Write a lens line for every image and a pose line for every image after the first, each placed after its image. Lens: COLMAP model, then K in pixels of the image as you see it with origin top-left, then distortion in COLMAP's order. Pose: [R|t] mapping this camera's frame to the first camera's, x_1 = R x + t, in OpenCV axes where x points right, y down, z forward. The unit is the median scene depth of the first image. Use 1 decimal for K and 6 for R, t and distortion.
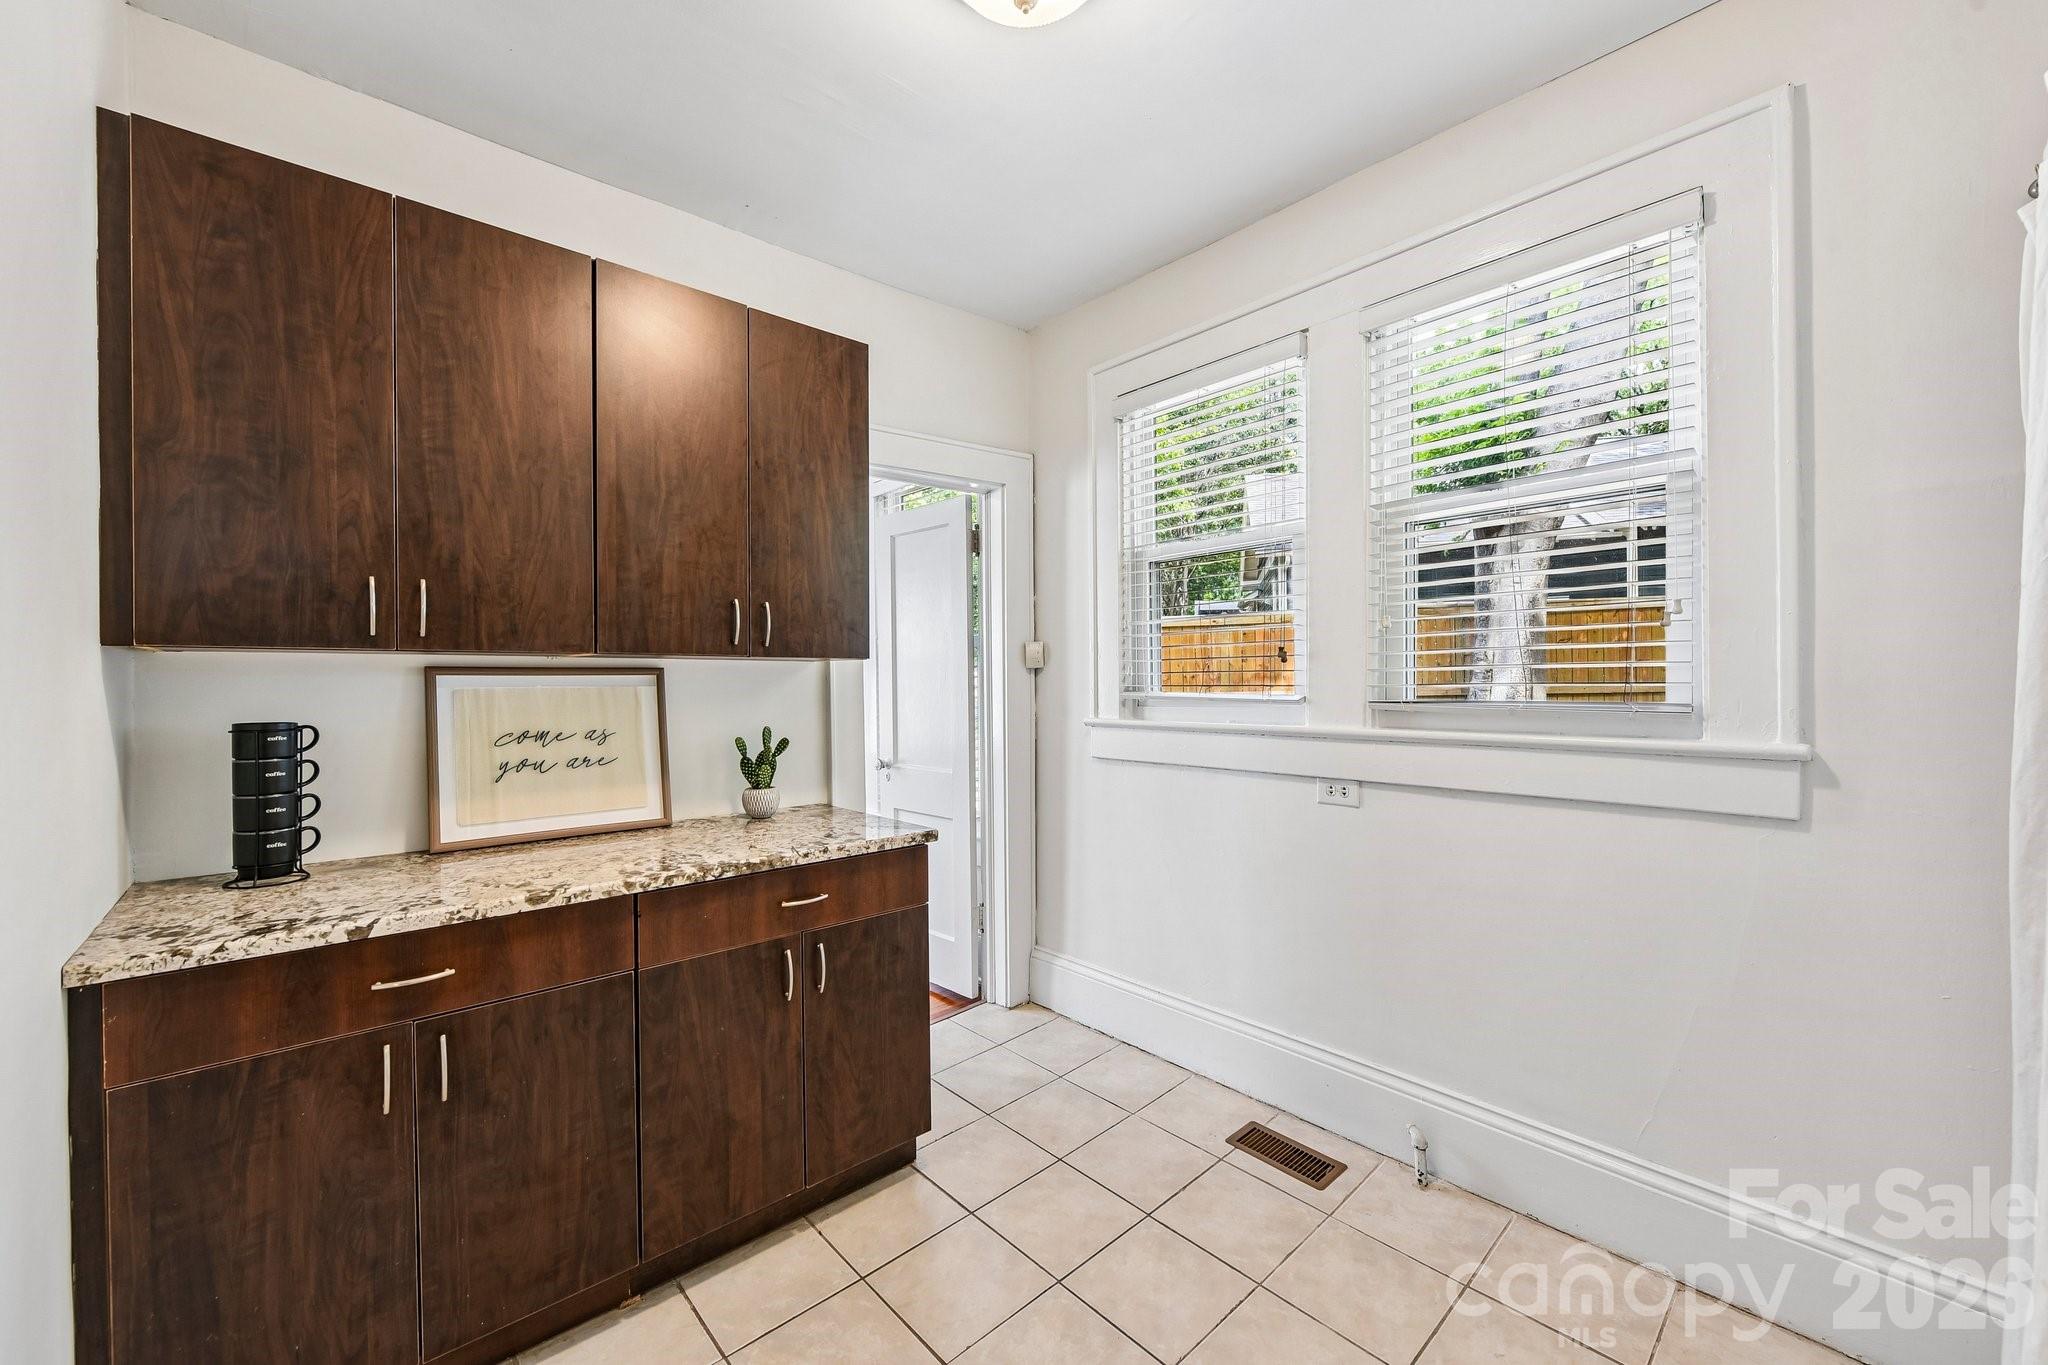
lens RADIAL K [[806.4, 0, 1020.4], [0, 806.4, 689.2], [0, 0, 1]] dist [-0.000613, -0.000152]
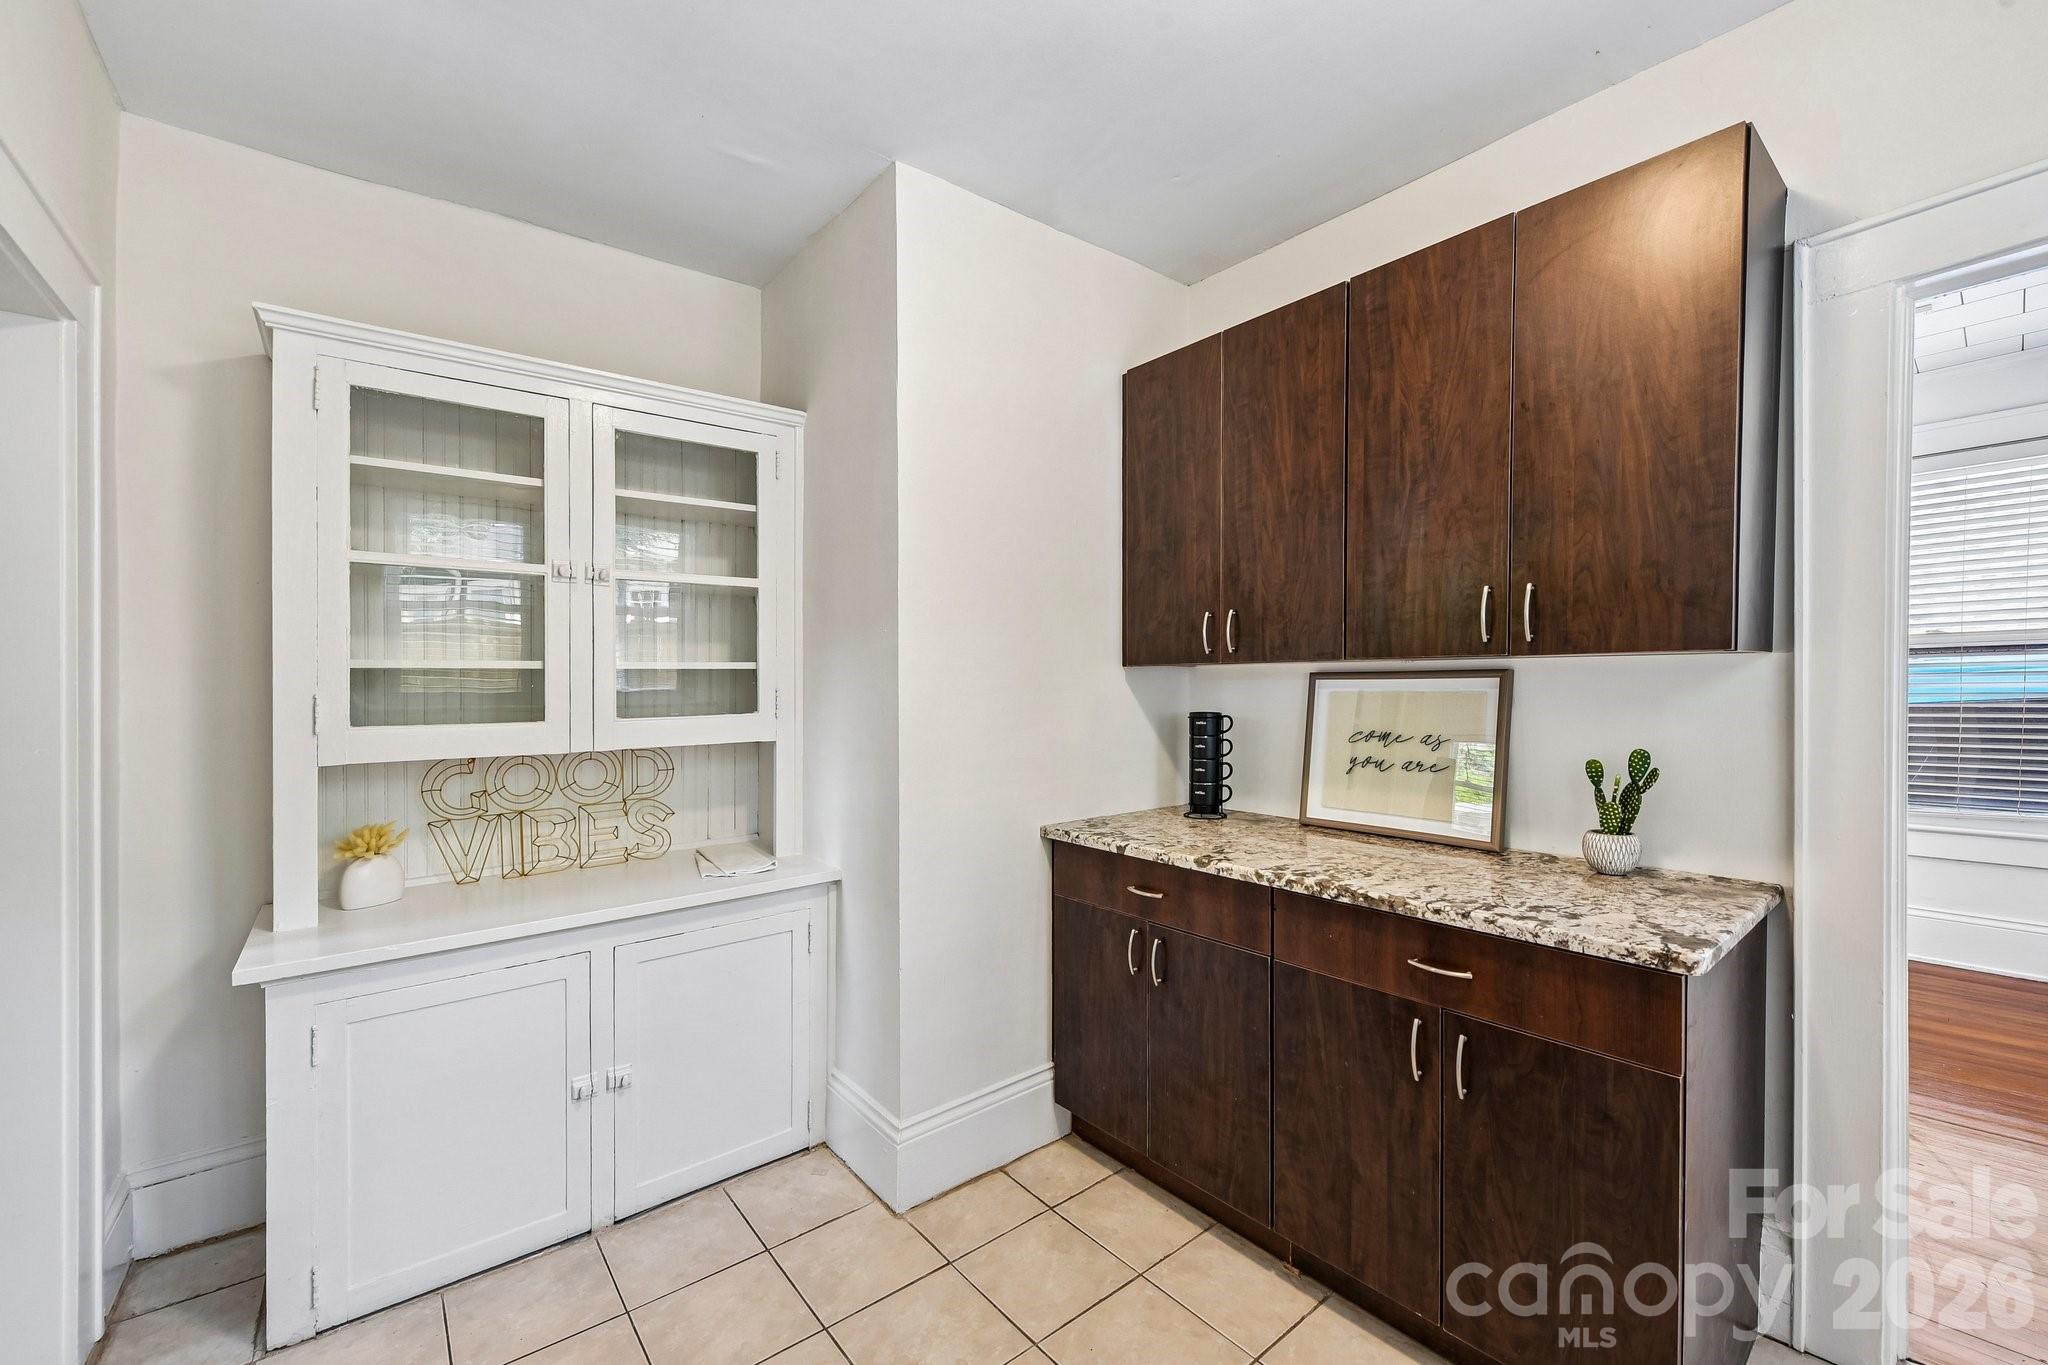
lens RADIAL K [[814.2, 0, 1022.6], [0, 814.2, 681.6], [0, 0, 1]] dist [-0.025539, -0.000212]
pose [[-0.055345, 0.006350, -0.998447, 0.531314], [0.000519, 0.999980, 0.006331, -0.022690], [0.998467, -0.000168, -0.055347, 0.630682]]
